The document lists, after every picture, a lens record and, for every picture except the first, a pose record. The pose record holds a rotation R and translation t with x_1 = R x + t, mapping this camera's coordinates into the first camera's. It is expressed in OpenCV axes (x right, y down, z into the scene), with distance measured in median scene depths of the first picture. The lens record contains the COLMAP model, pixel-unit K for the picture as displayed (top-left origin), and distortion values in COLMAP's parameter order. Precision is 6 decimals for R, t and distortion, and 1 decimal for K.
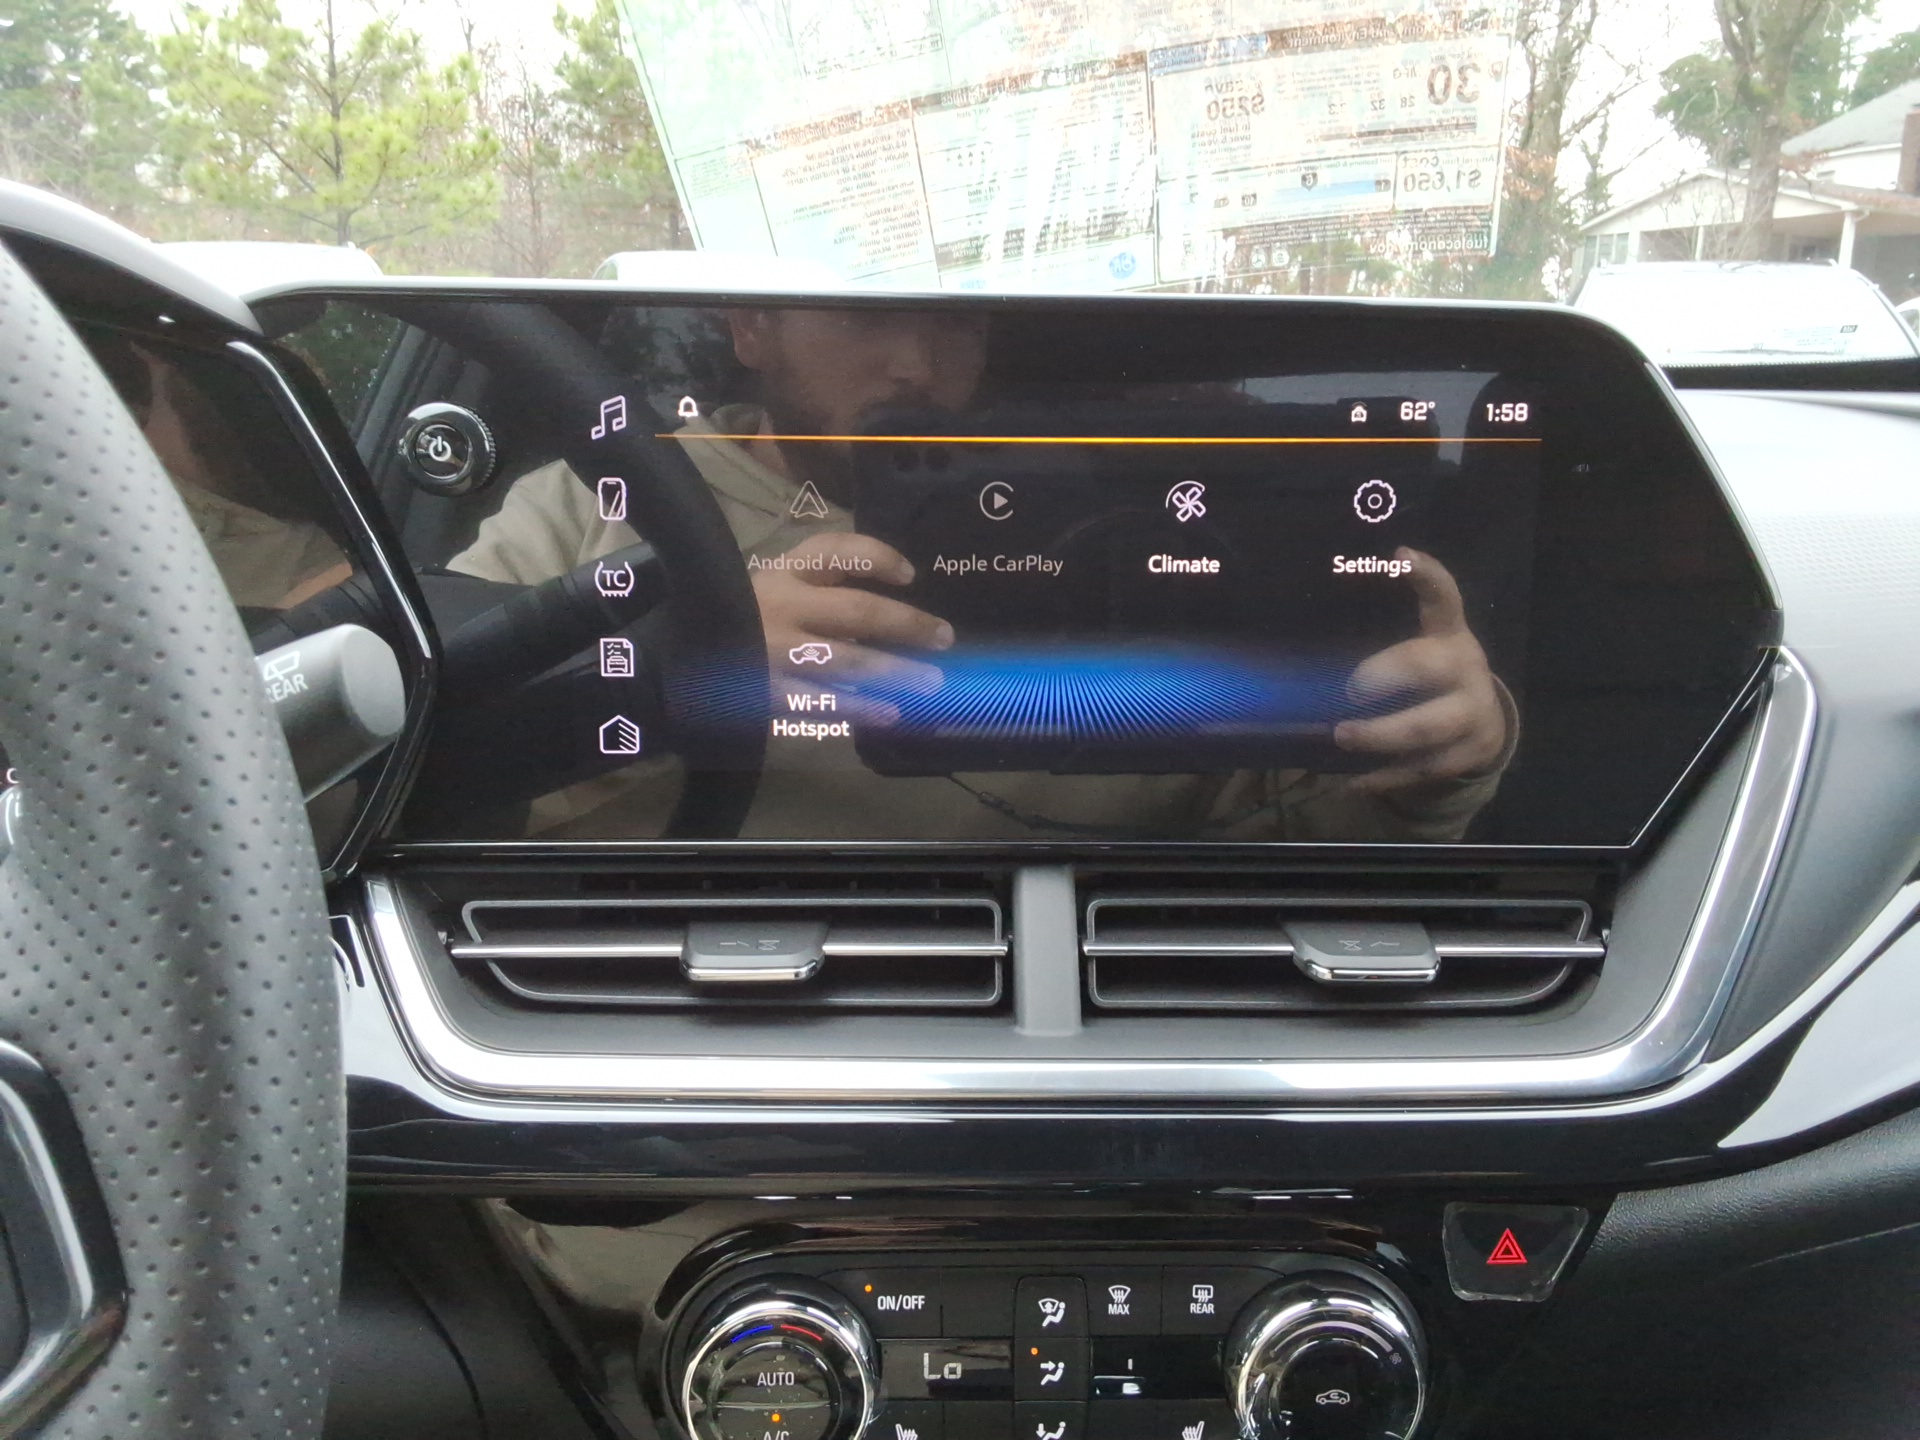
lens RADIAL K [[1557.6, 0, 968.1], [0, 1557.6, 704.3], [0, 0, 1]] dist [0.136688, -0.223565]
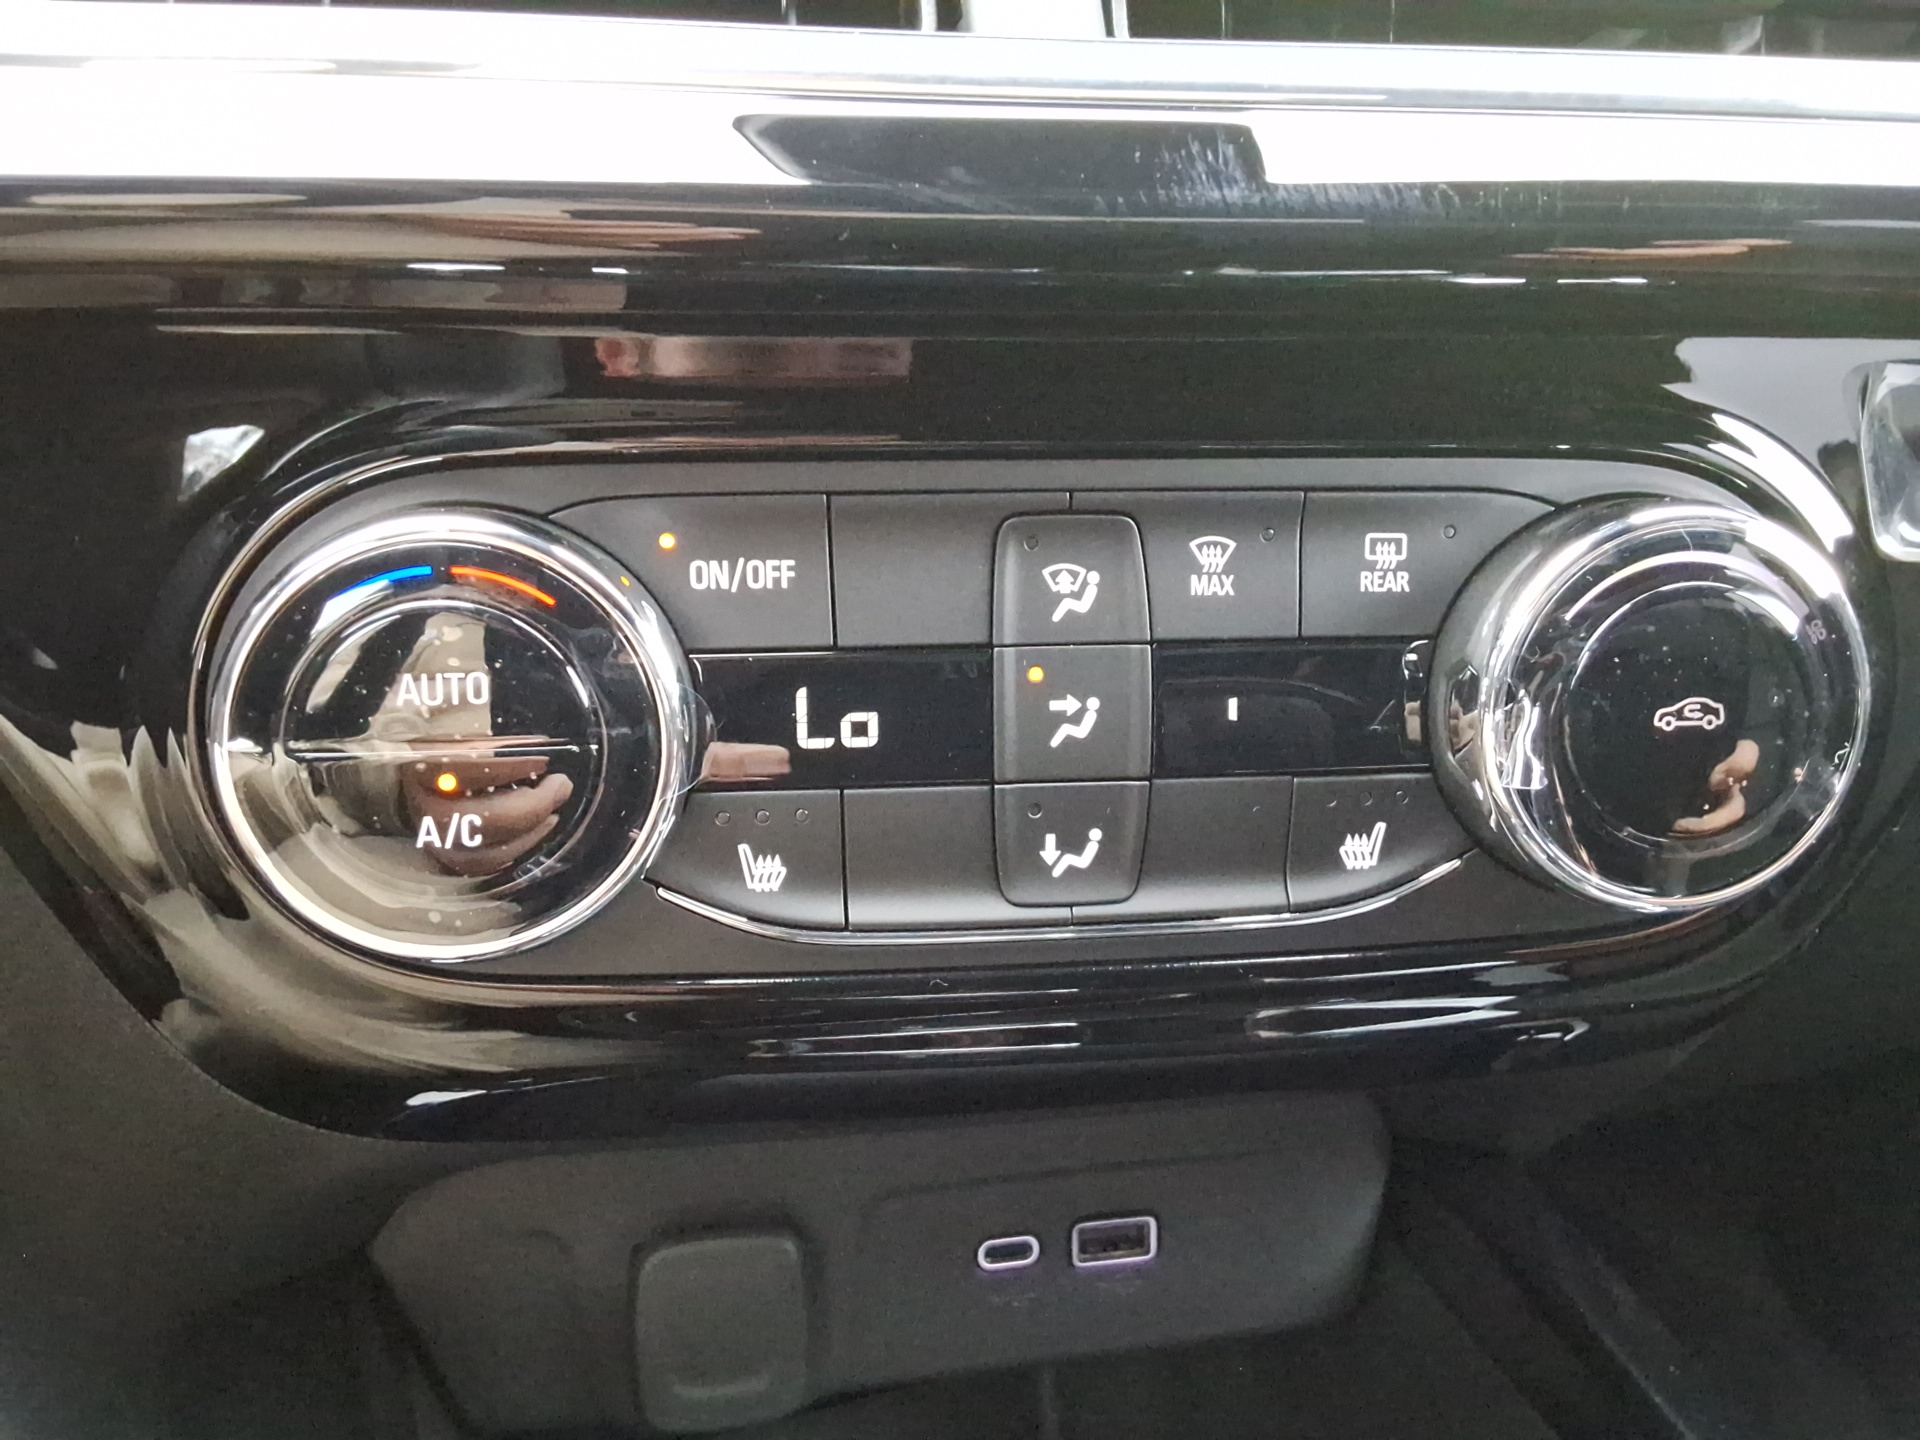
lens RADIAL K [[1557.6, 0, 968.1], [0, 1557.6, 704.3], [0, 0, 1]] dist [0.136688, -0.223565]
pose [[0.994539, -0.025072, 0.101313, -0.023583], [0.021029, 0.998947, 0.040772, 0.384862], [-0.102228, -0.038419, 0.994019, 0.529245]]
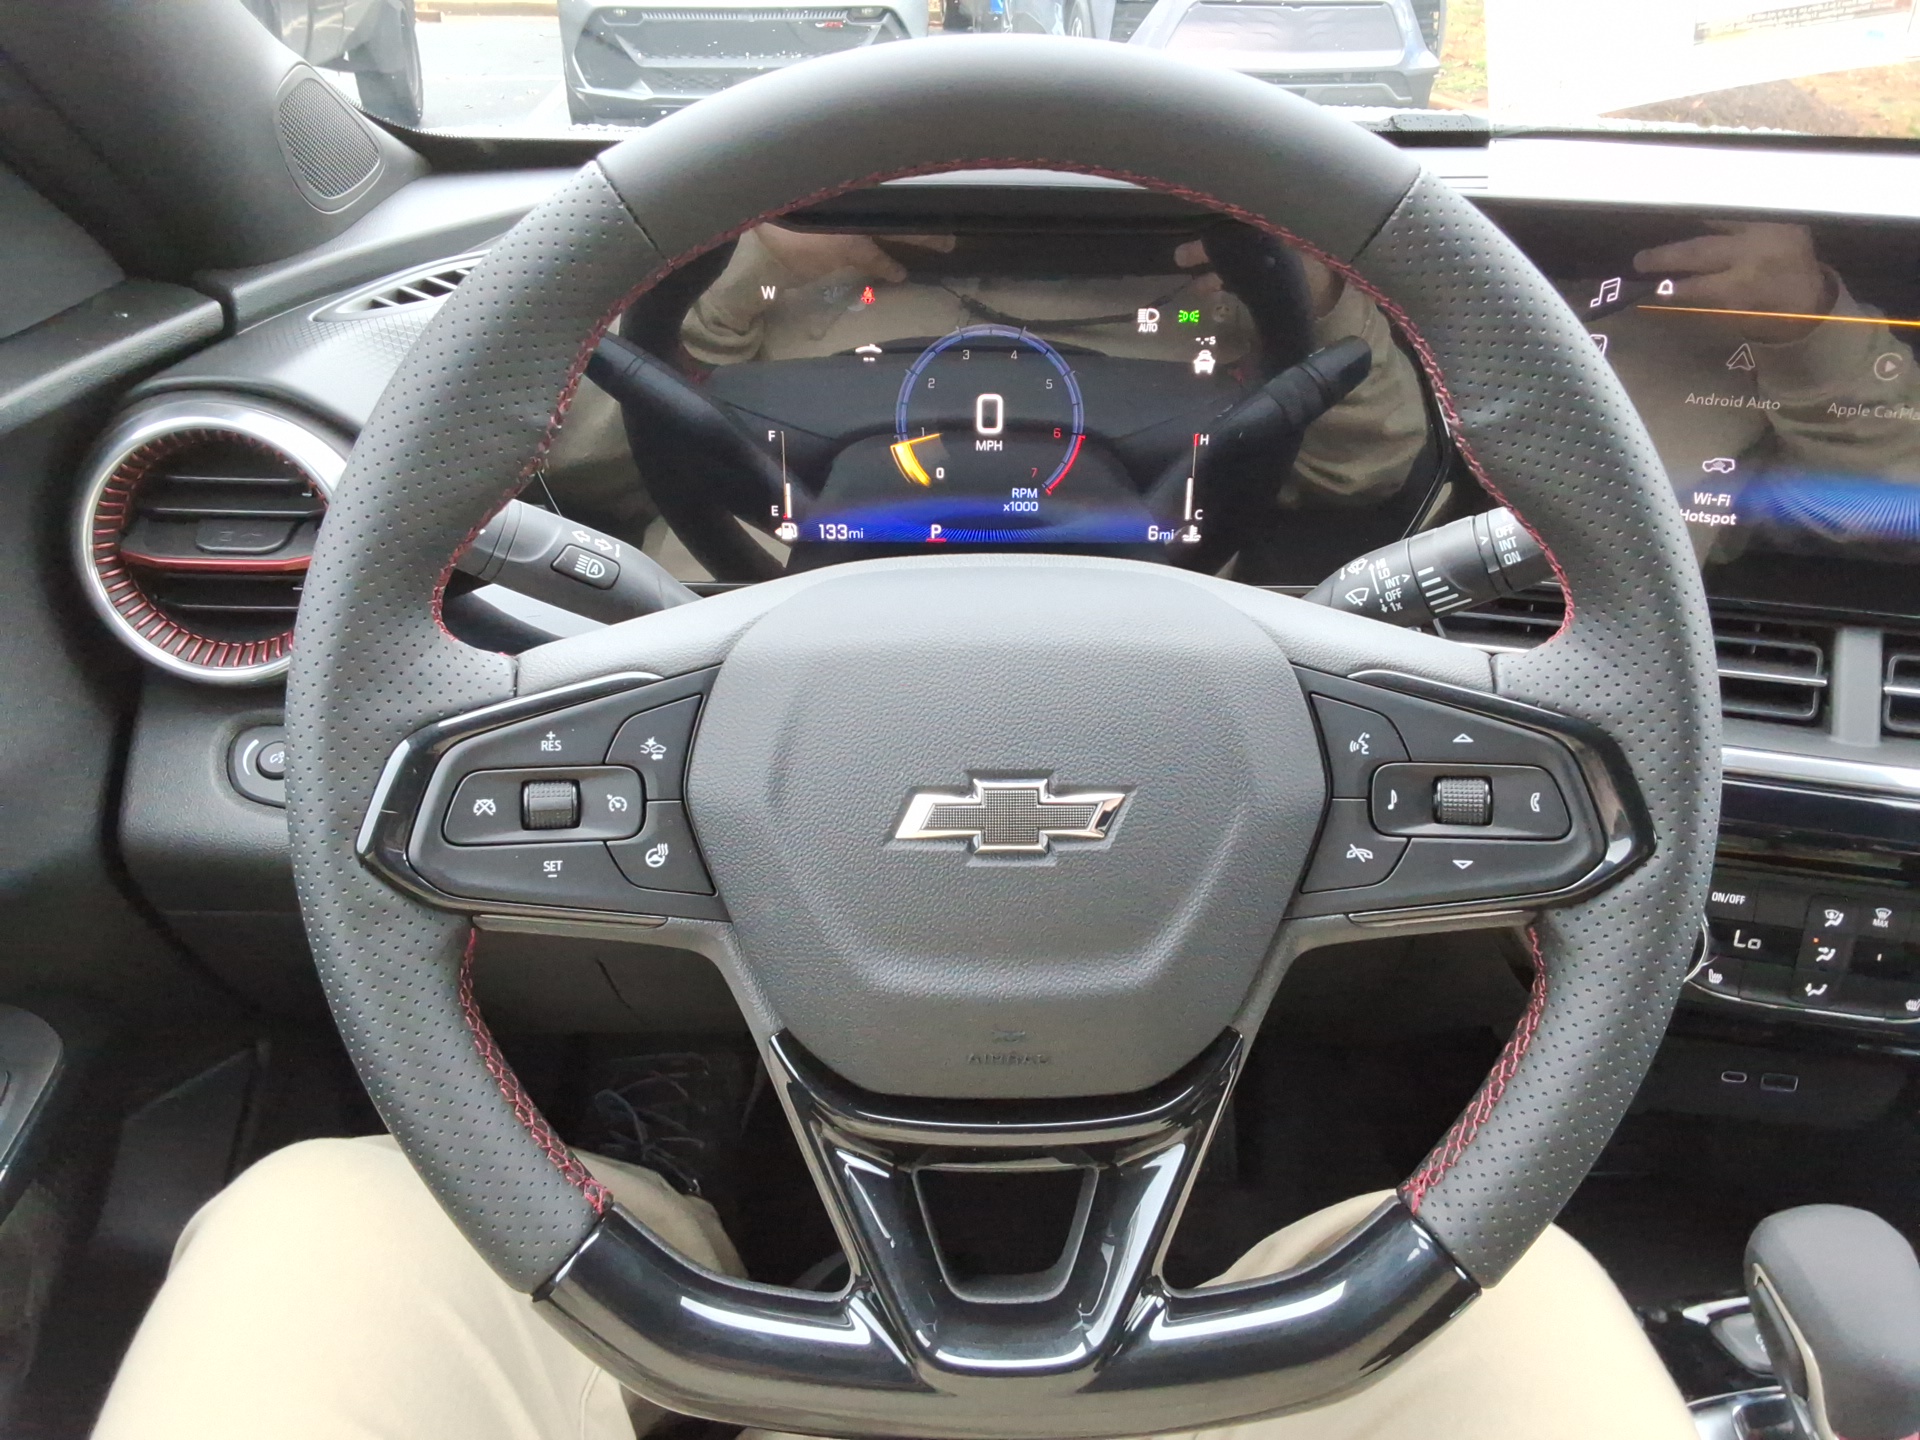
lens RADIAL K [[1557.6, 0, 968.1], [0, 1557.6, 704.3], [0, 0, 1]] dist [0.136688, -0.223565]
pose [[0.966369, 0.117523, -0.228734, -0.414899], [-0.058969, 0.967034, 0.247724, -0.143712], [0.250307, -0.225905, 0.941442, -0.592867]]
